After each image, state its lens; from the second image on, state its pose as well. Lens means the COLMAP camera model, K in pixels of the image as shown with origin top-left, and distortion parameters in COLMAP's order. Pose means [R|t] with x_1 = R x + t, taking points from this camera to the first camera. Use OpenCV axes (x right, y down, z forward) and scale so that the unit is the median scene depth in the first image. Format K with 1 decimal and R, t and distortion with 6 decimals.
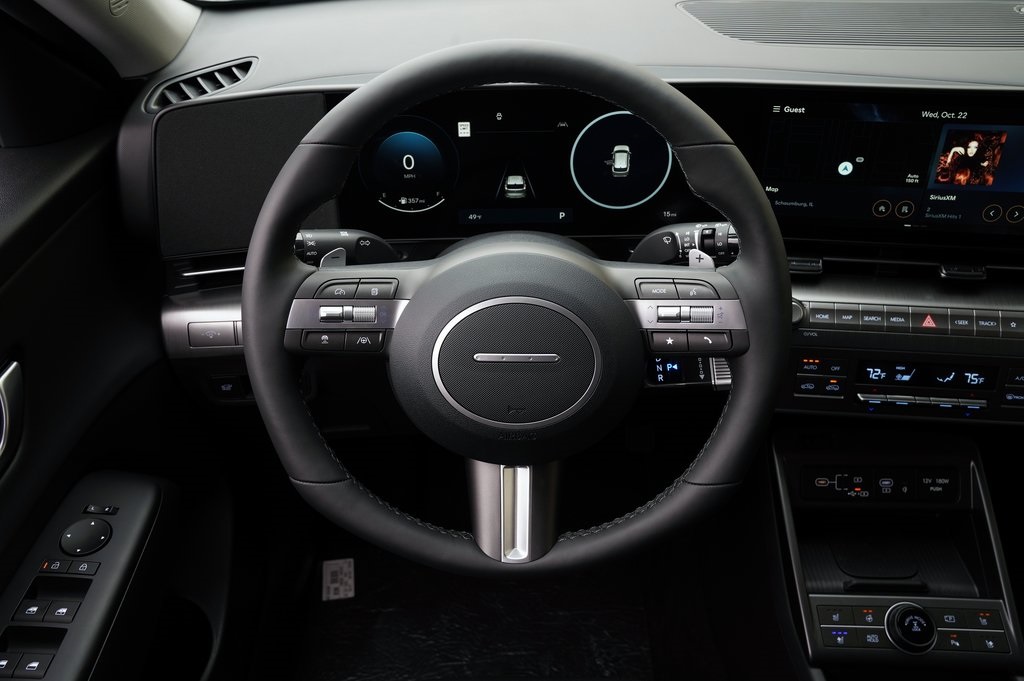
lens RADIAL K [[833.1, 0, 512.0], [0, 833.1, 340.5], [0, 0, 1]] dist [-0.093670, 0.122403]
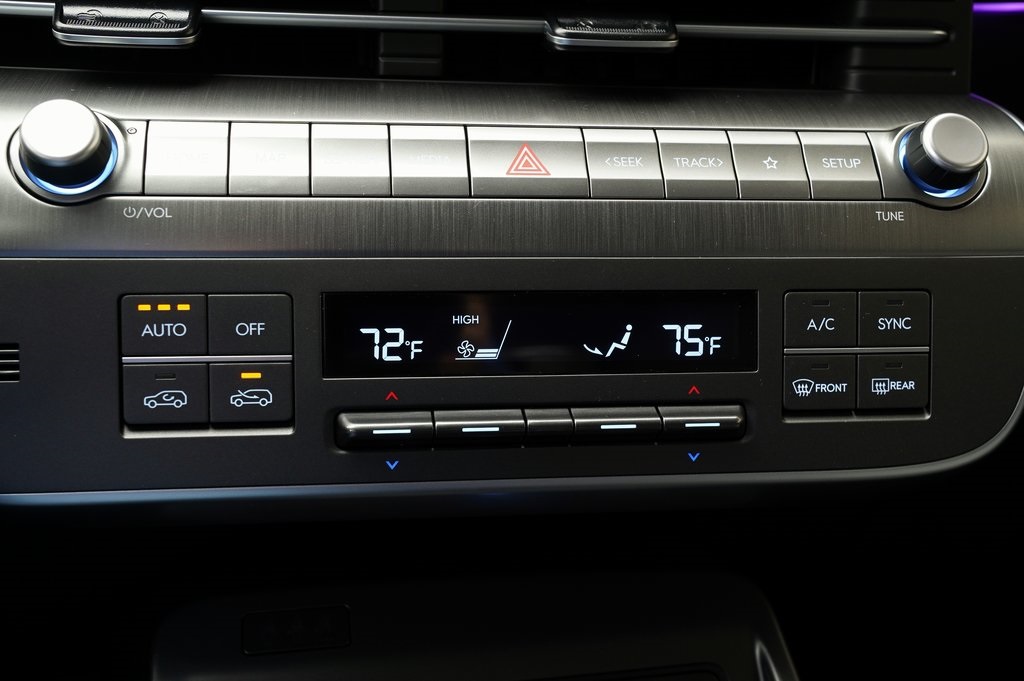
lens RADIAL K [[1166.5, 0, 512.0], [0, 1166.5, 340.5], [0, 0, 1]] dist [0.026186, 0.023286]
pose [[0.969066, -0.033116, 0.244569, 0.398104], [0.101542, 0.956696, -0.272802, 0.170509], [-0.224944, 0.289198, 0.930465, 0.611758]]
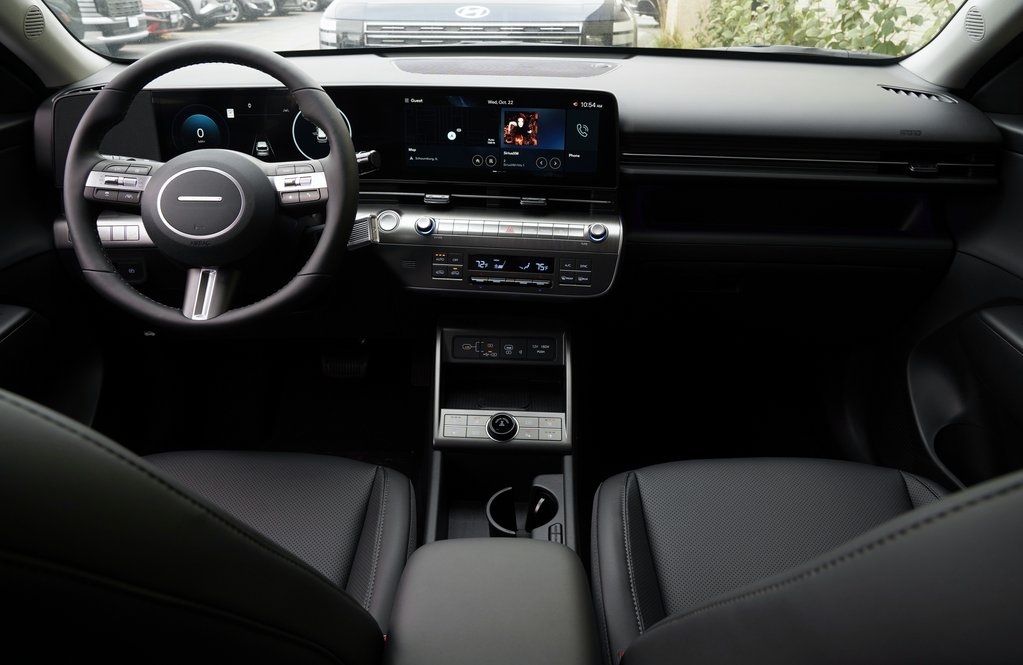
lens RADIAL K [[724.4, 0, 511.5], [0, 724.4, 332.5], [0, 0, 1]] dist [-0.143243, 0.109565]
pose [[0.999783, 0.020819, -0.000513, 0.527730], [-0.020642, 0.987395, -0.156925, 0.407578], [-0.002760, 0.156902, 0.987610, -0.376684]]
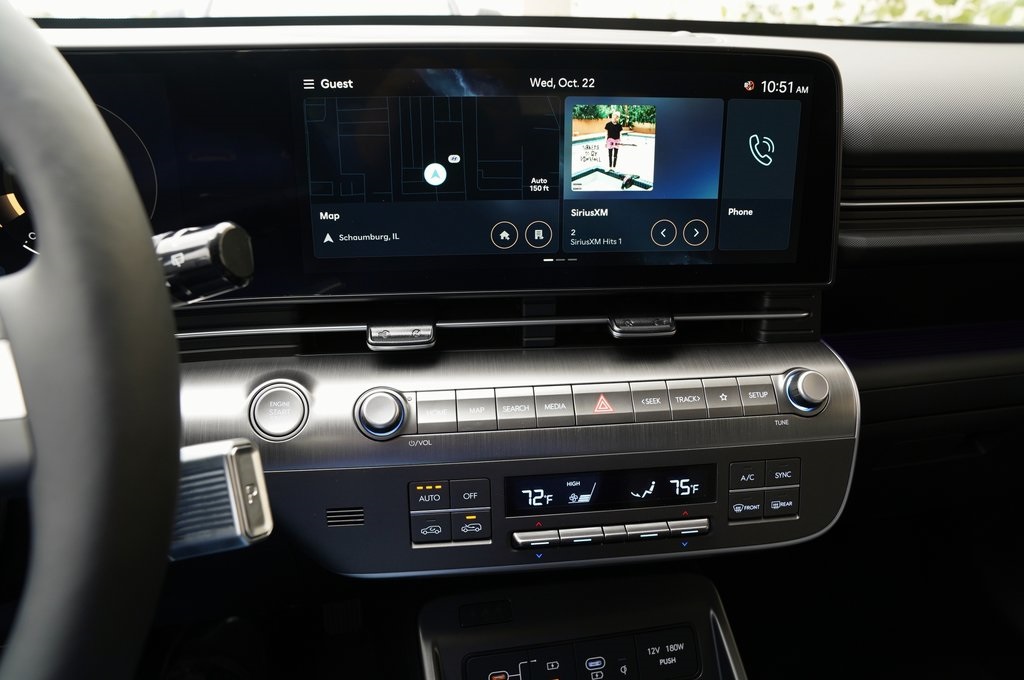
lens RADIAL K [[705.0, 0, 512.0], [0, 705.0, 340.0], [0, 0, 1]] dist [-0.135981, 0.094305]
pose [[0.976952, -0.064535, 0.203468, 0.339214], [0.109483, 0.969766, -0.218098, 0.040339], [-0.183241, 0.235348, 0.954481, 0.490817]]
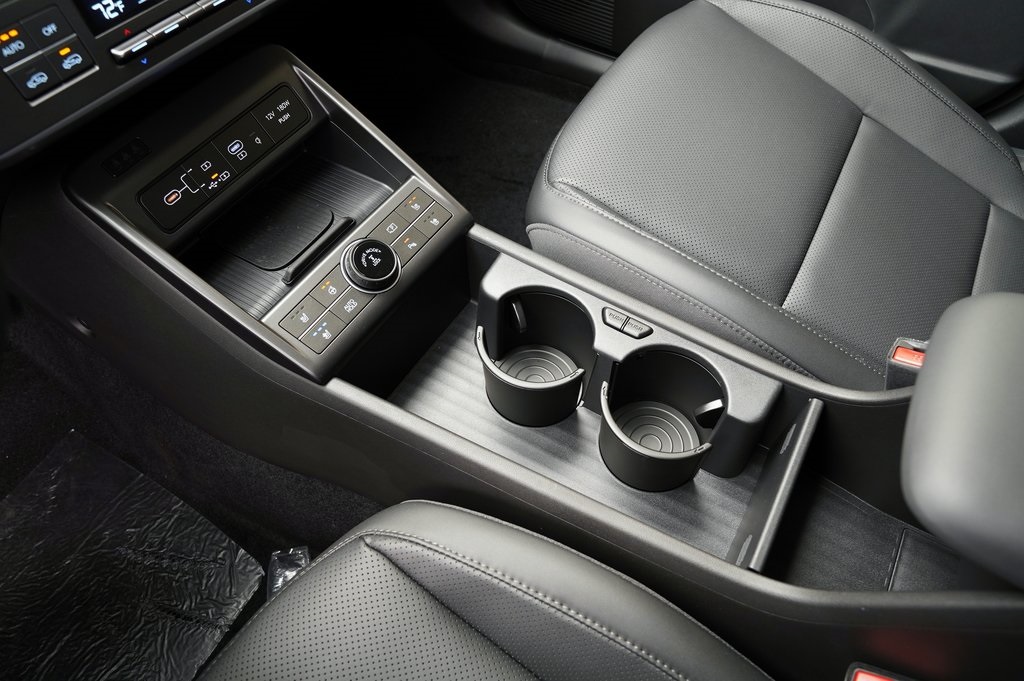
lens RADIAL K [[705.0, 0, 512.0], [0, 705.0, 340.5], [0, 0, 1]] dist [-0.135981, 0.094305]
pose [[0.503937, -0.701928, 0.503333, 0.154418], [0.505092, 0.712196, 0.487503, 0.136997], [-0.700664, 0.008559, 0.713440, 0.410427]]
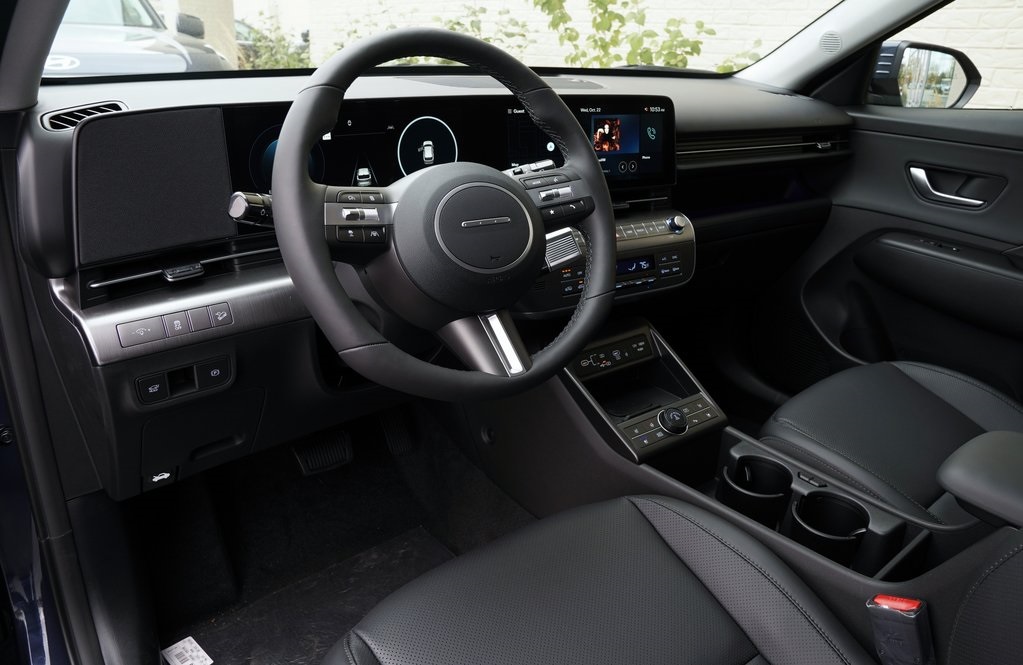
lens RADIAL K [[724.4, 0, 511.5], [0, 724.4, 332.5], [0, 0, 1]] dist [-0.143243, 0.109565]
pose [[0.777055, -0.198994, 0.597148, -0.554046], [0.337286, 0.932645, -0.128107, 0.278403], [-0.531435, 0.300956, 0.791835, 0.038254]]
